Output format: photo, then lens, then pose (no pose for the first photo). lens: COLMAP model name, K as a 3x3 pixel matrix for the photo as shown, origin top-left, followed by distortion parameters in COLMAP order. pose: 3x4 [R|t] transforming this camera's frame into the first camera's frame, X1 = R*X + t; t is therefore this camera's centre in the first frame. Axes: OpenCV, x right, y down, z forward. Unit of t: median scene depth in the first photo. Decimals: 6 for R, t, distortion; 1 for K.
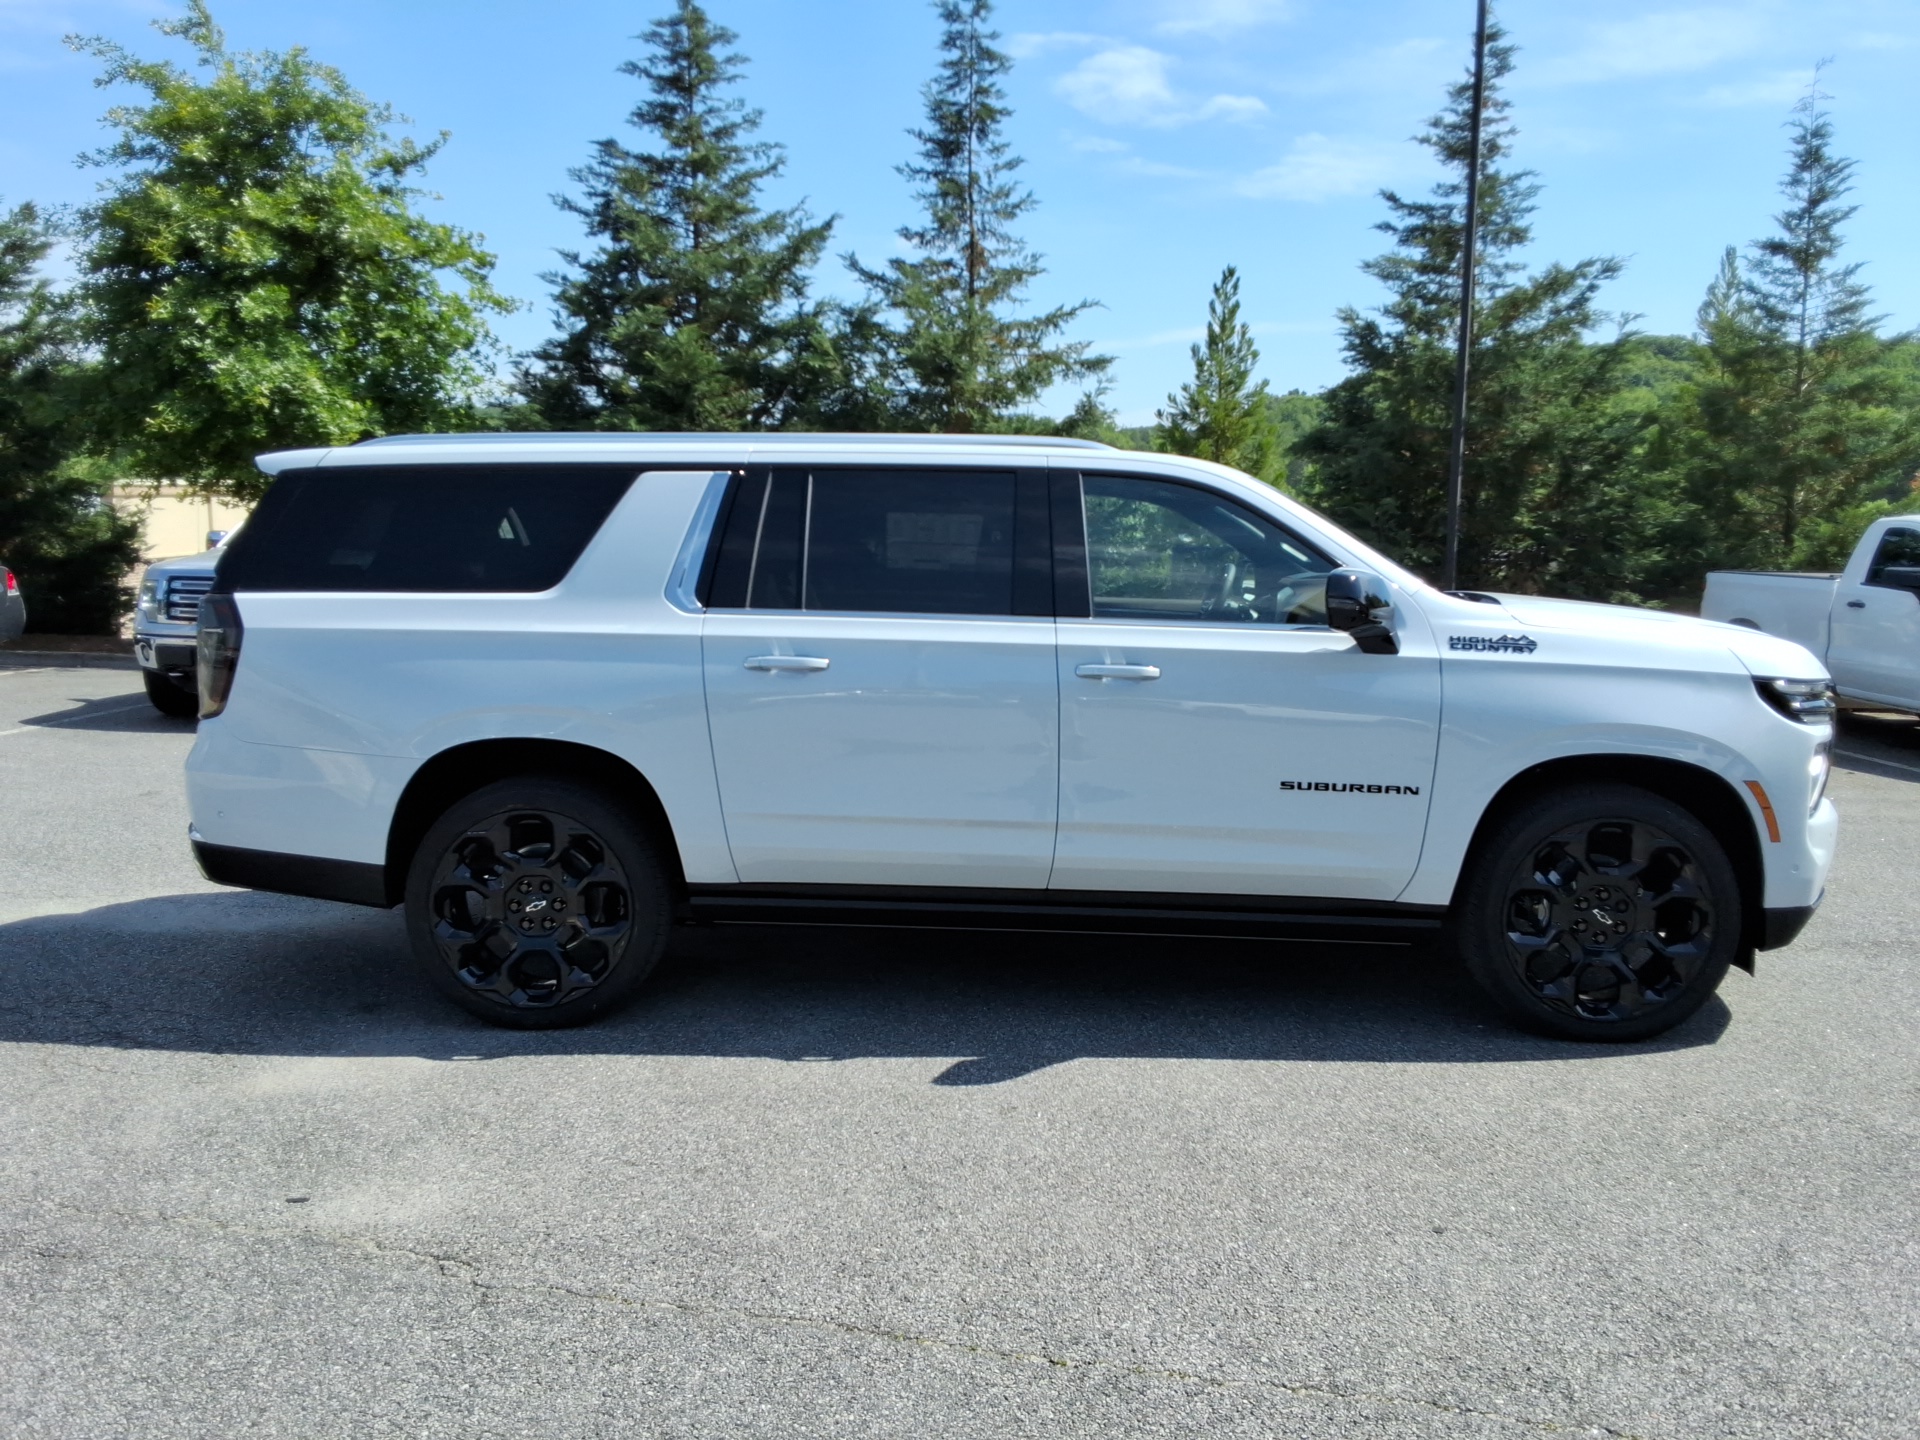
lens RADIAL K [[1540.8, 0, 972.3], [0, 1540.8, 711.3], [0, 0, 1]] dist [0.113770, -0.176748]
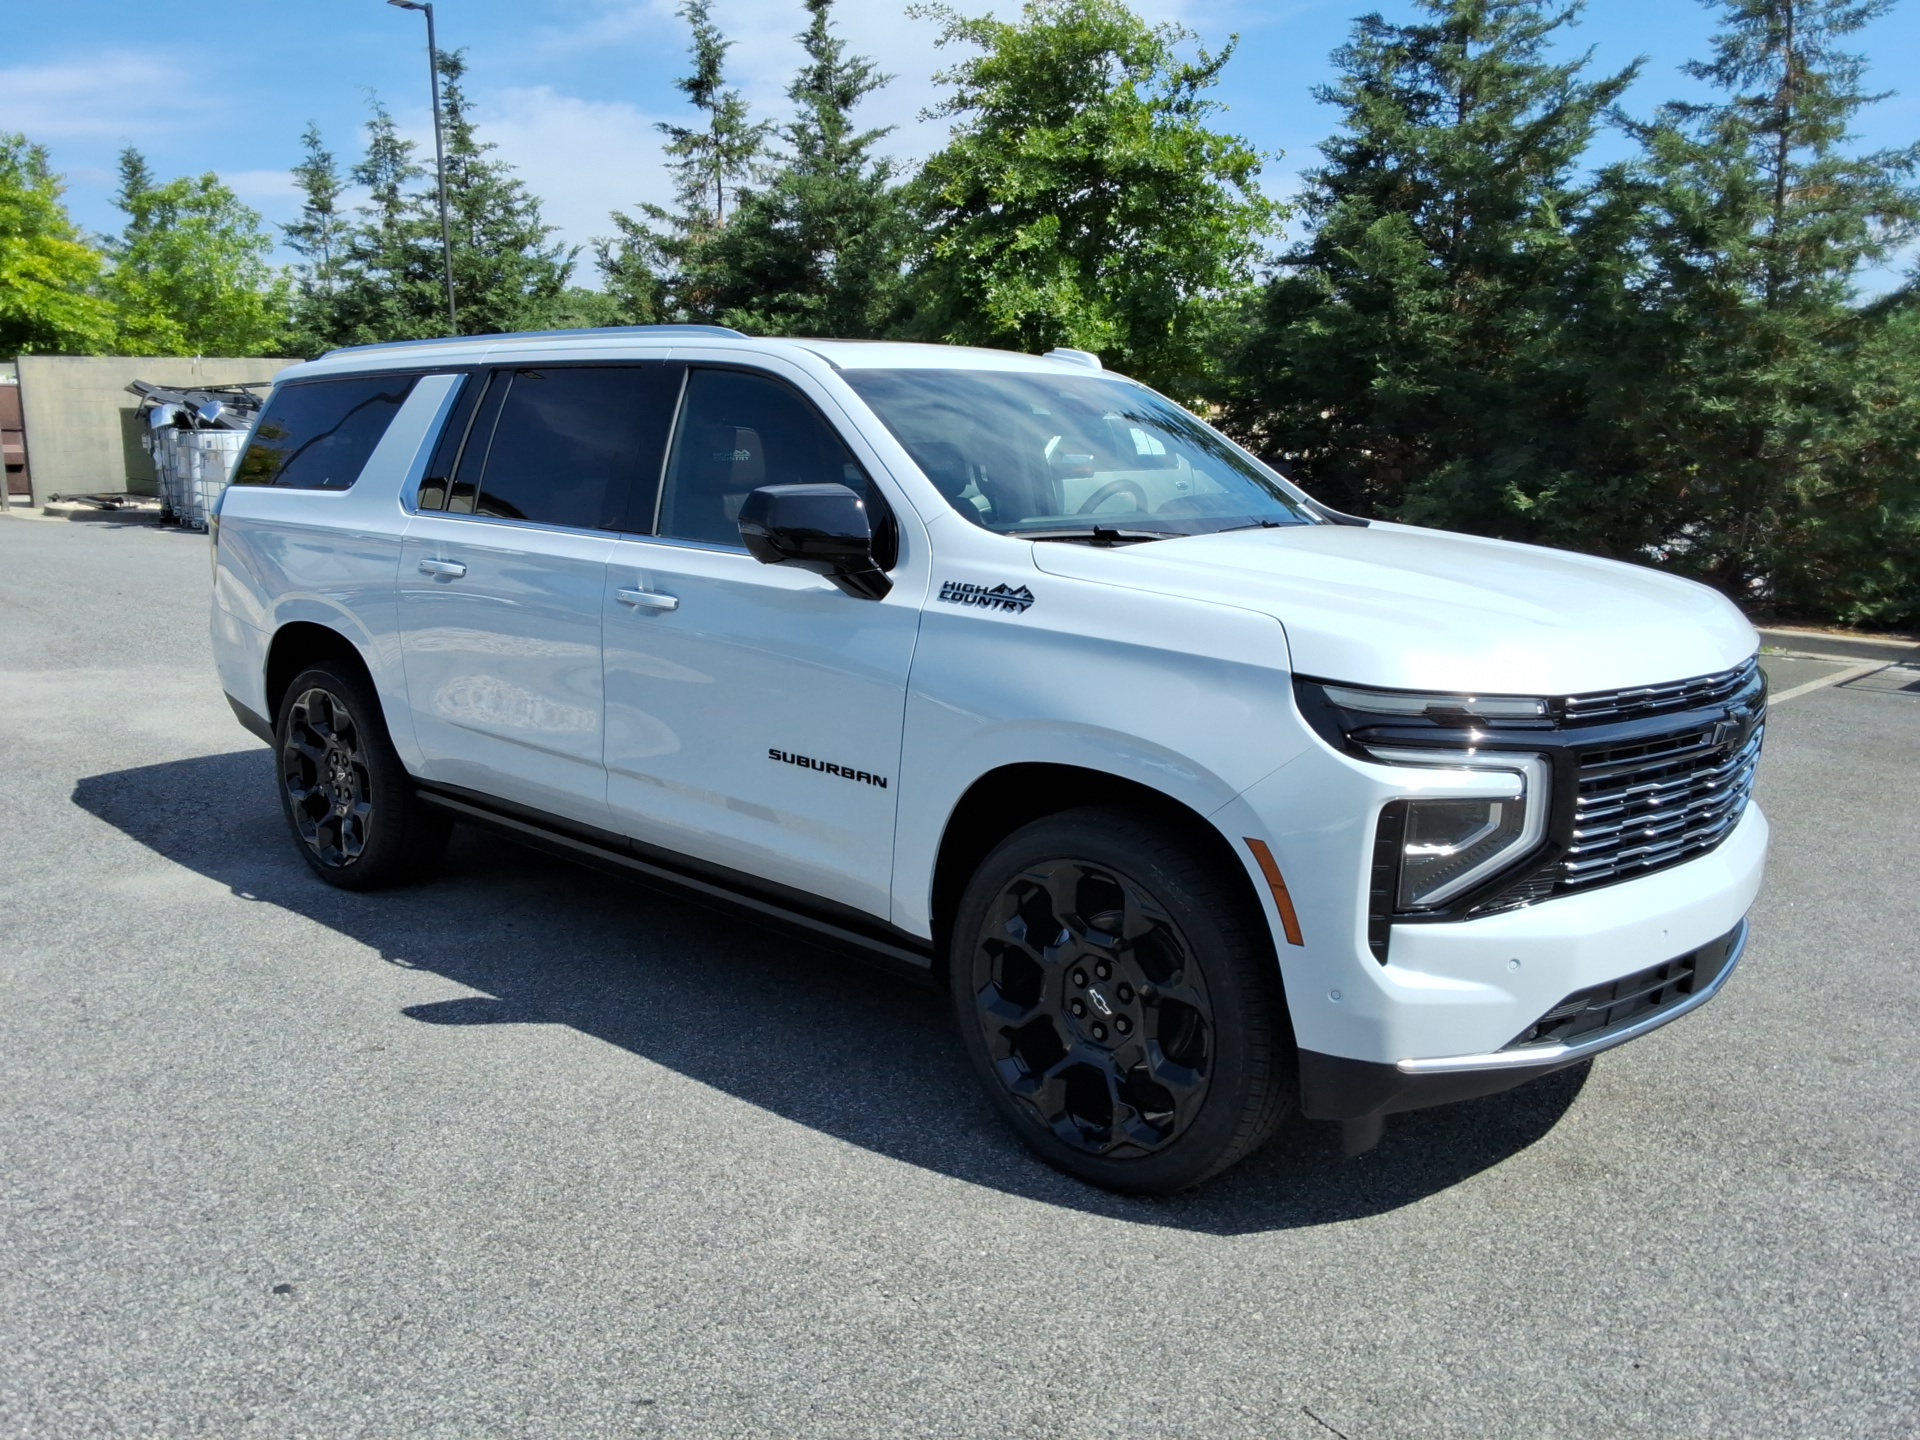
lens RADIAL K [[1540.8, 0, 972.3], [0, 1540.8, 711.3], [0, 0, 1]] dist [0.113770, -0.176748]
pose [[0.769562, 0.110198, -0.628992, 0.756243], [-0.075743, 0.993796, 0.081440, -0.045968], [0.634064, -0.015032, 0.773134, 0.428459]]
